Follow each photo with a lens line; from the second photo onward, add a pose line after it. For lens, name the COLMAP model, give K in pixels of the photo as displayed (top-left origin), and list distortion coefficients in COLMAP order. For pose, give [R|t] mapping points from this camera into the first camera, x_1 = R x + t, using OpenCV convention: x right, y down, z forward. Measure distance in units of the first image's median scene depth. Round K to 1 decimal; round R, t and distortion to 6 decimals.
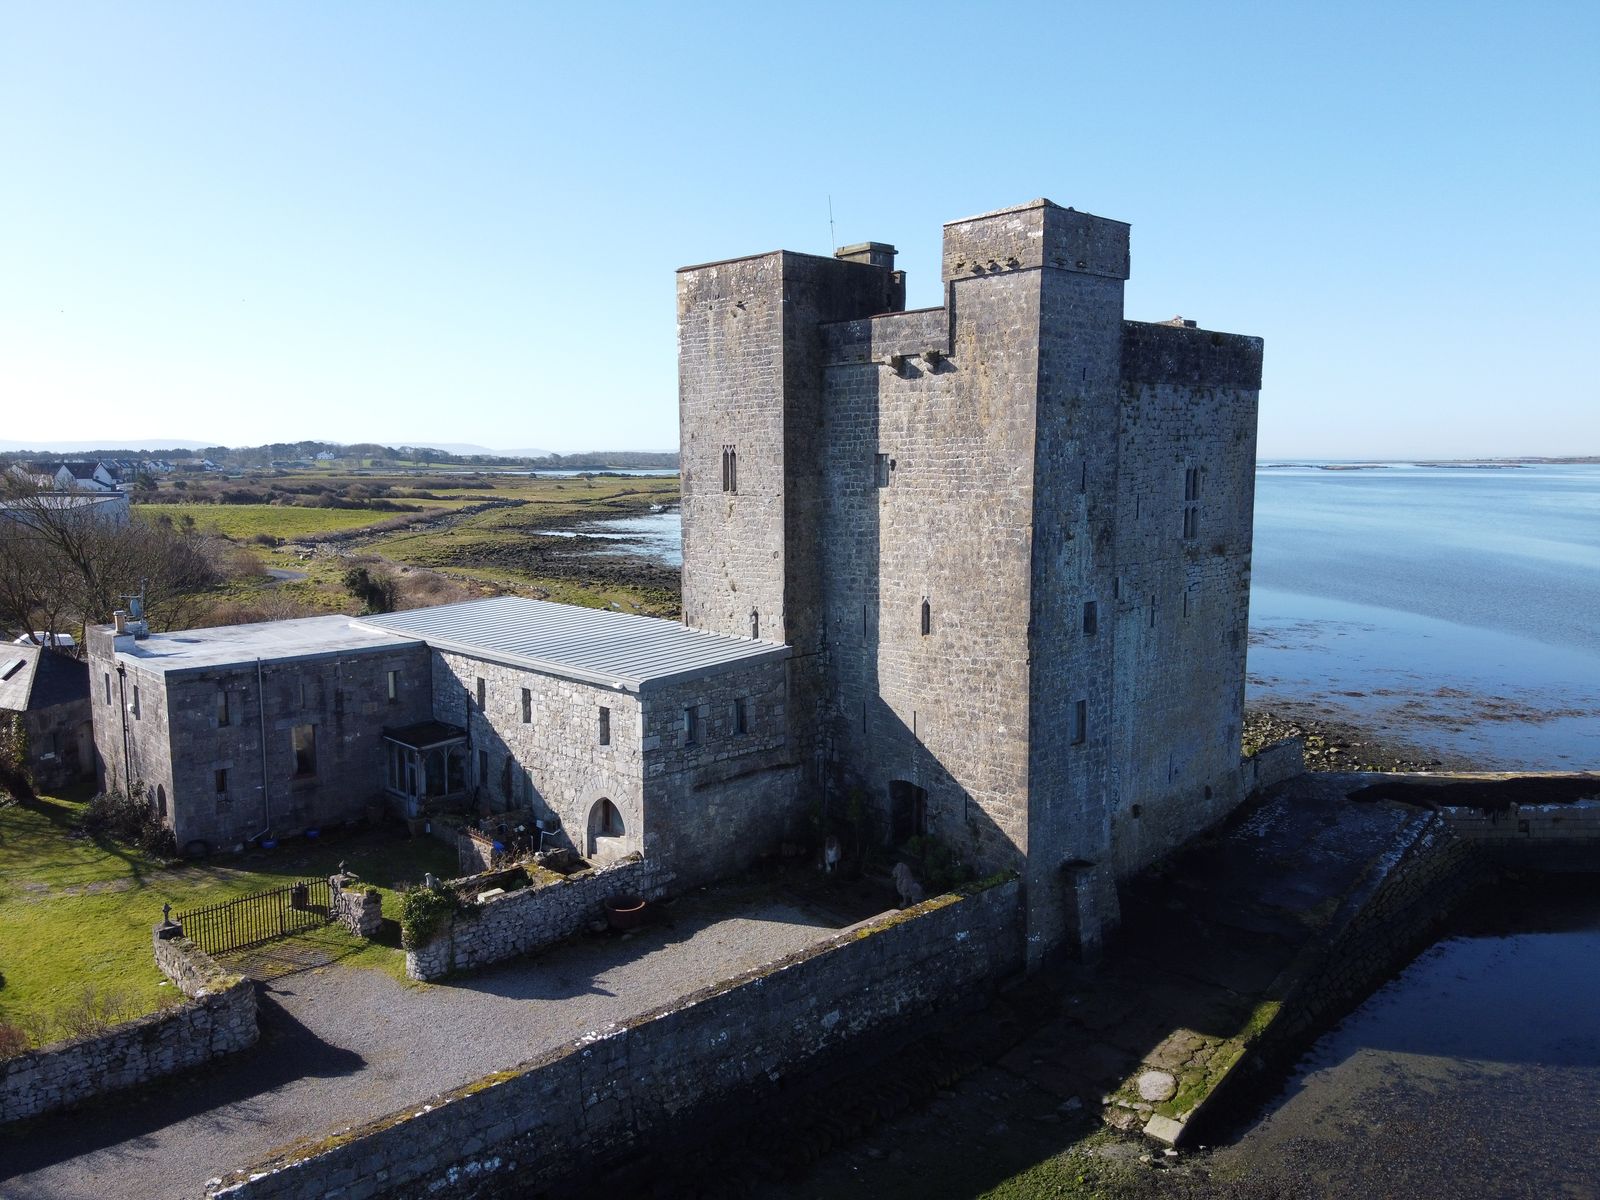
lens RADIAL K [[1184.4, 0, 801.7], [0, 1184.4, 607.6], [0, 0, 1]] dist [0.257332, -0.571146]
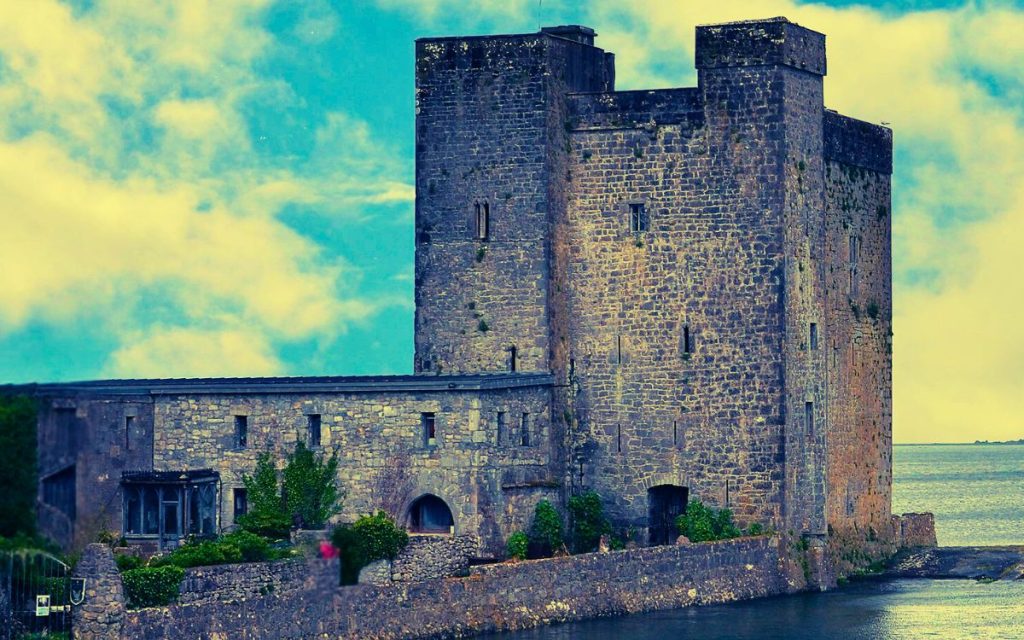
lens RADIAL K [[3101.9, 0, 980.2], [0, 3101.9, 321.9], [0, 0, 1]] dist [0.095319, -0.005376]
pose [[0.881954, 0.013996, 0.471127, -1.092952], [0.063165, 0.987033, -0.147566, 0.466399], [-0.467084, 0.159905, 0.869634, -1.831215]]
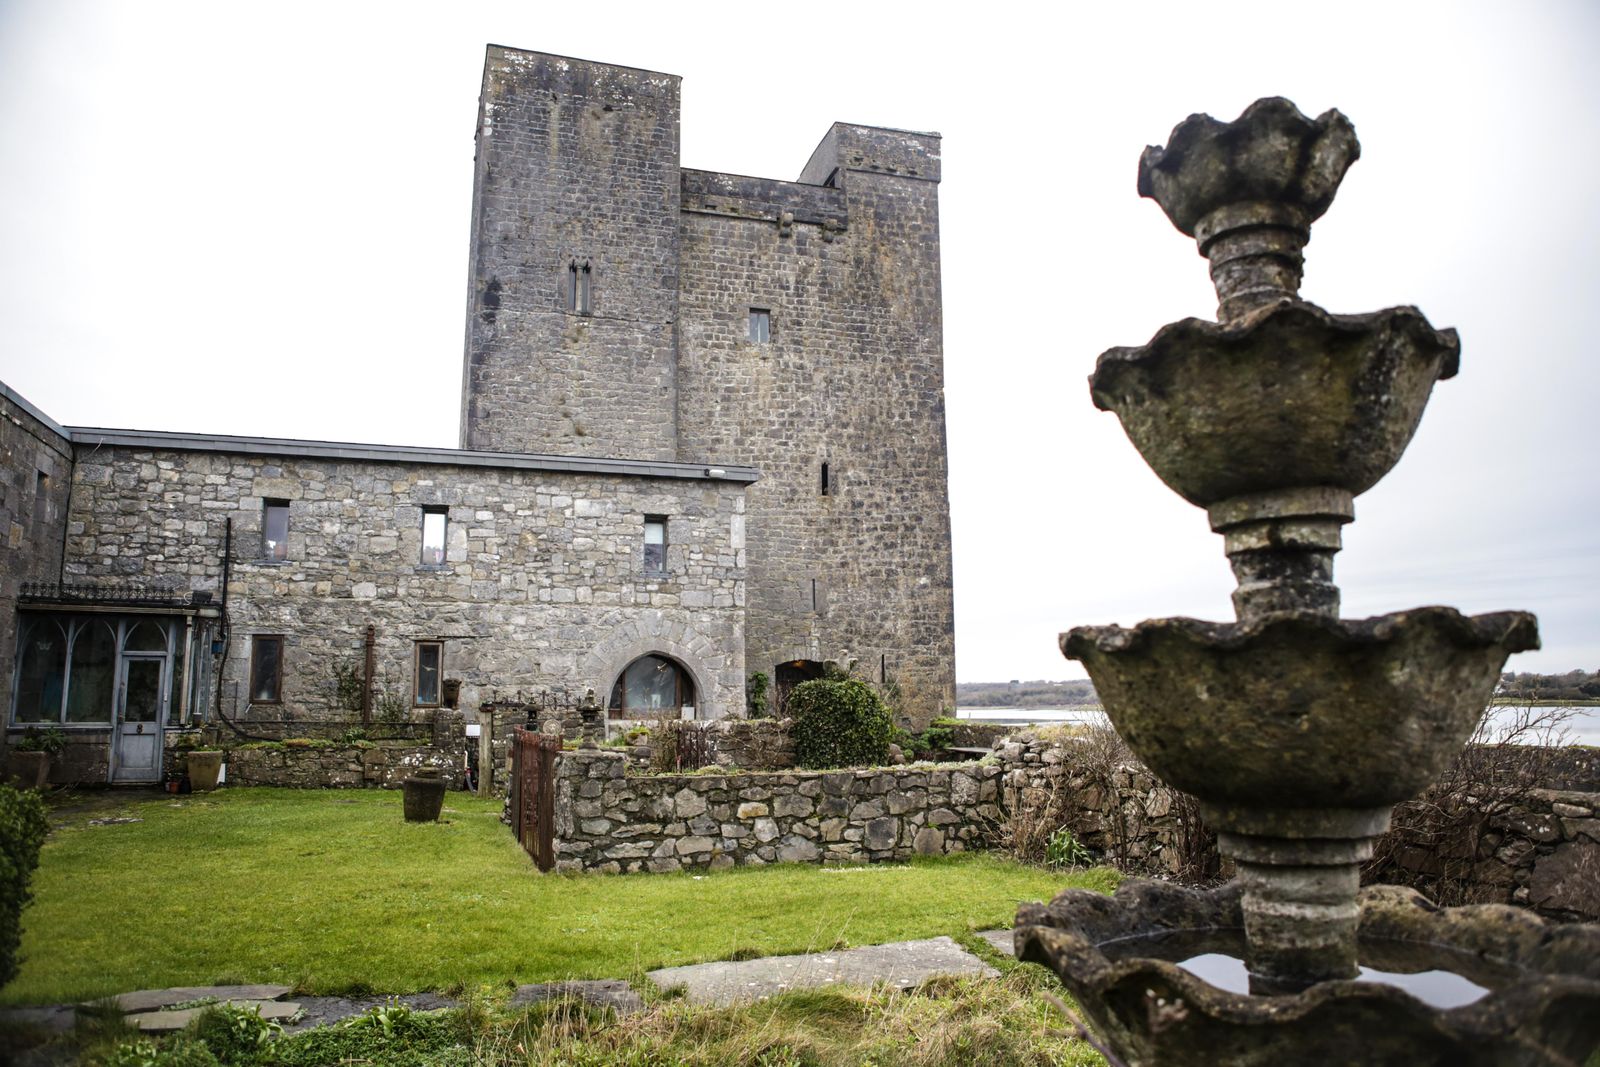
lens RADIAL K [[1101.0, 0, 800.0], [0, 1101.0, 533.5], [0, 0, 1]] dist [-0.115376, 0.087005]
pose [[0.420017, 0.140510, 0.896573, -0.683617], [0.121493, 0.970342, -0.208987, 0.232262], [-0.899347, 0.196705, 0.390489, 0.680806]]
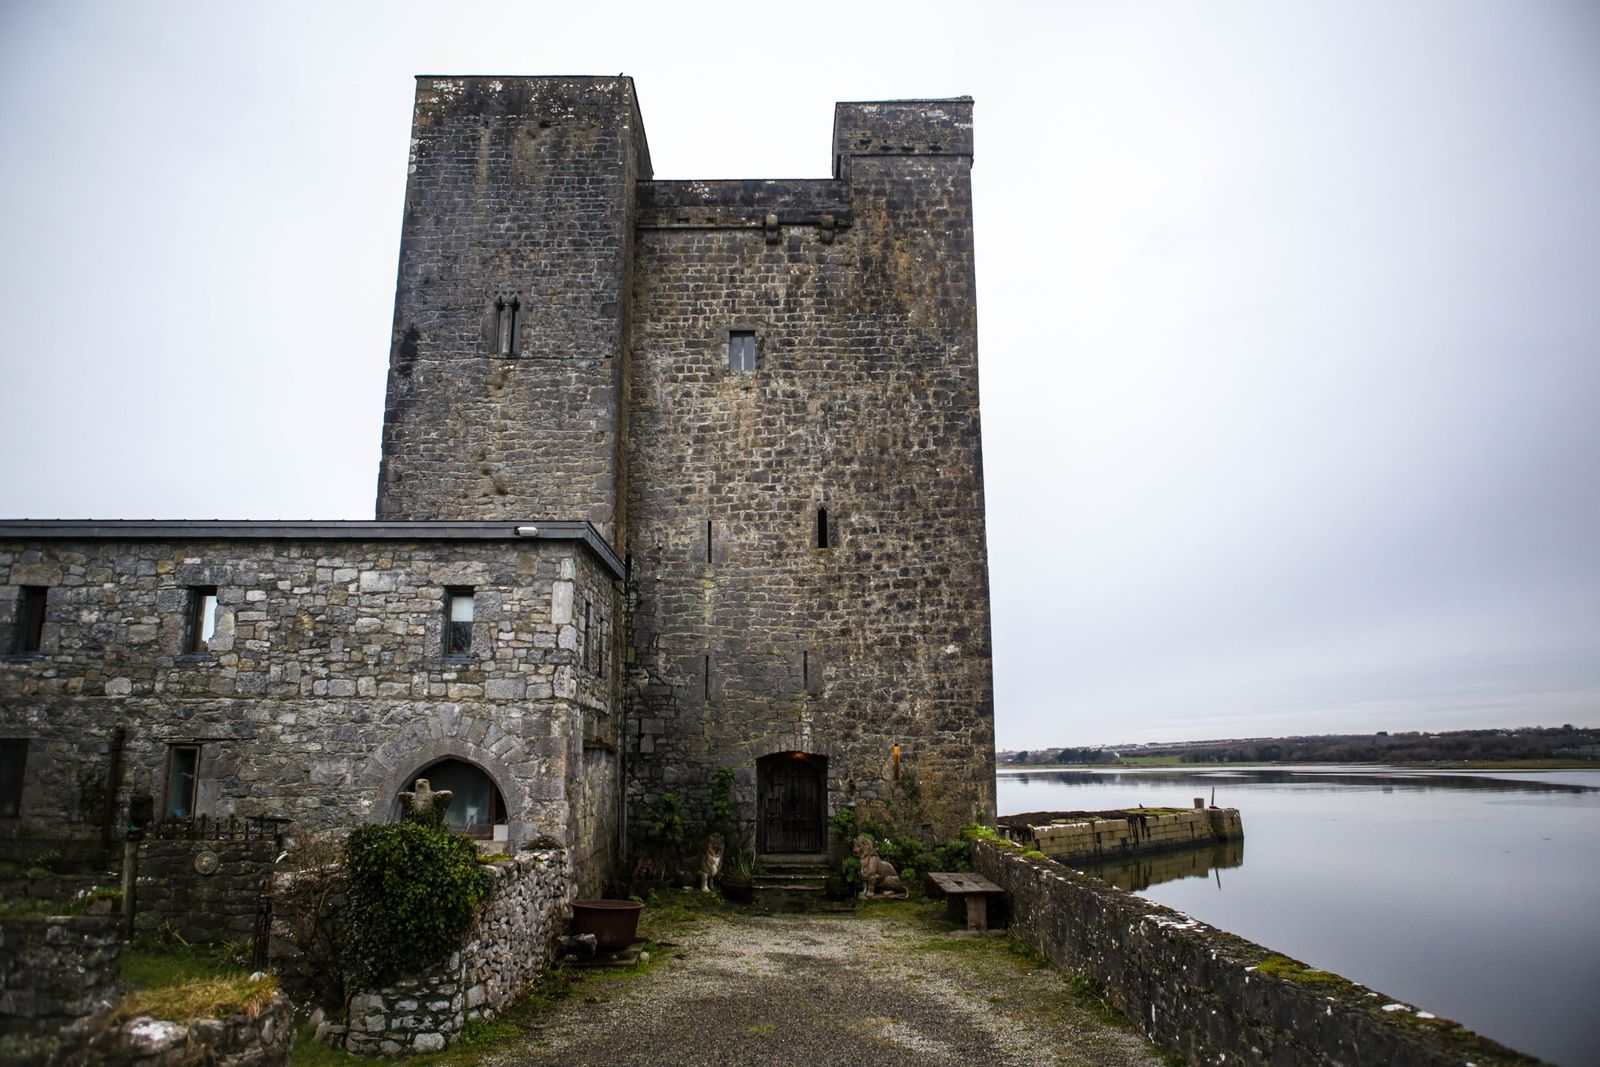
lens RADIAL K [[1101.0, 0, 800.0], [0, 1101.0, 533.5], [0, 0, 1]] dist [-0.115376, 0.087005]
pose [[0.670847, 0.153563, 0.725523, -0.425201], [0.093330, 0.953065, -0.288021, 0.218295], [-0.735700, 0.260931, 0.625028, 0.559493]]
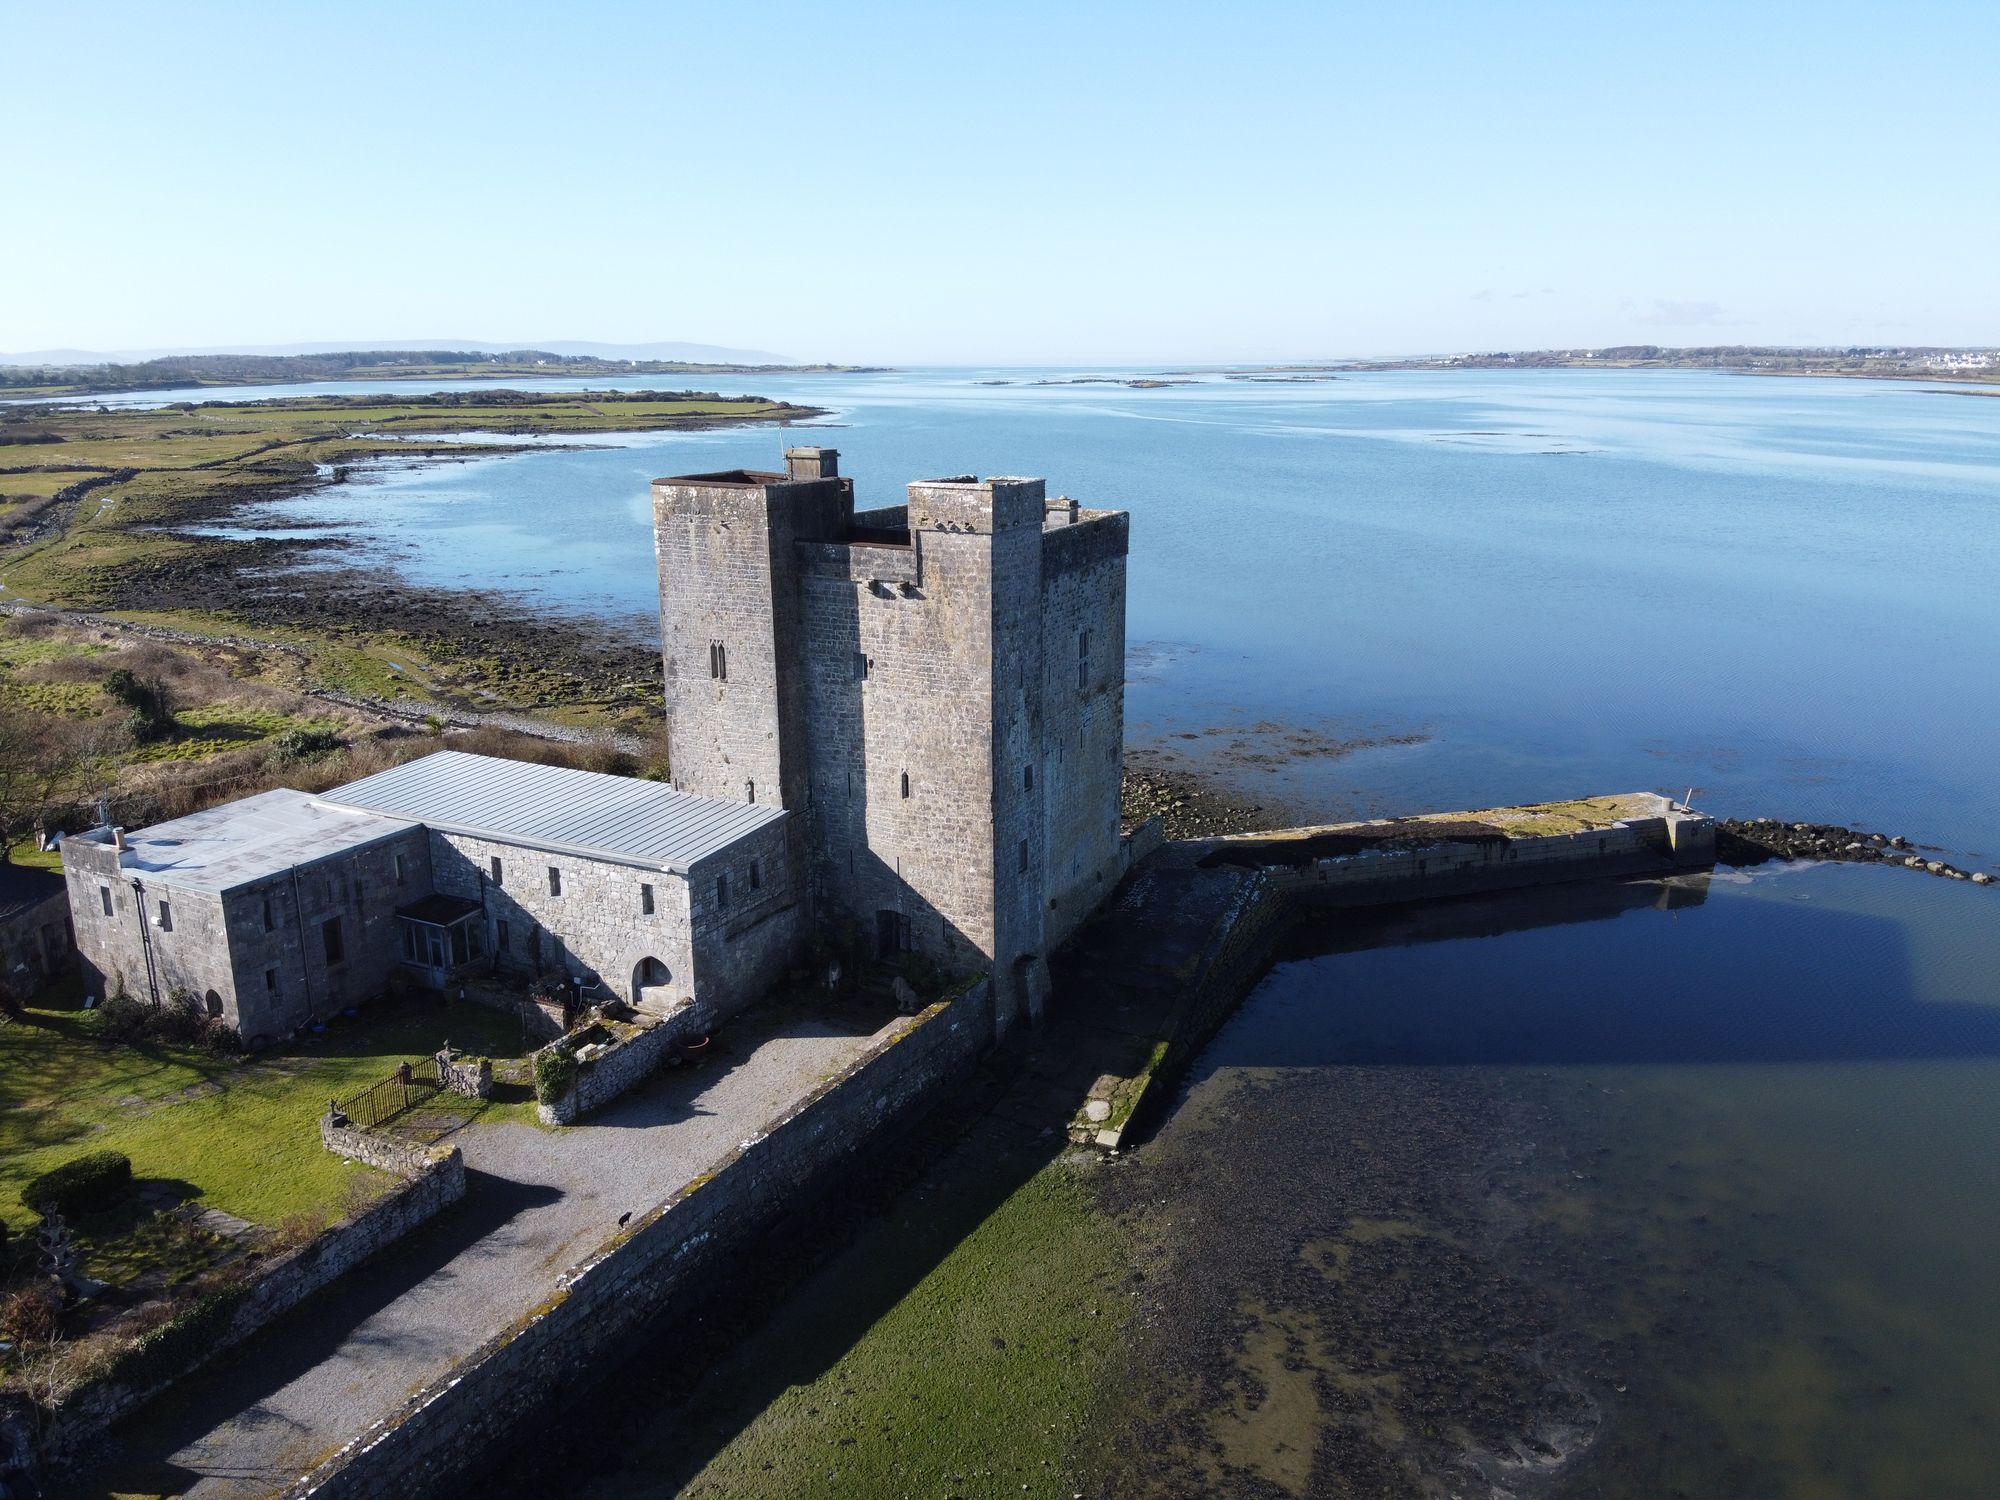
lens RADIAL K [[1480.5, 0, 1002.2], [0, 1480.5, 759.5], [0, 0, 1]] dist [0.257332, -0.571146]
pose [[0.948739, -0.084625, 0.304521, -0.273263], [0.042364, 0.988843, 0.142810, -0.237646], [-0.313209, -0.122589, 0.941739, -0.506755]]
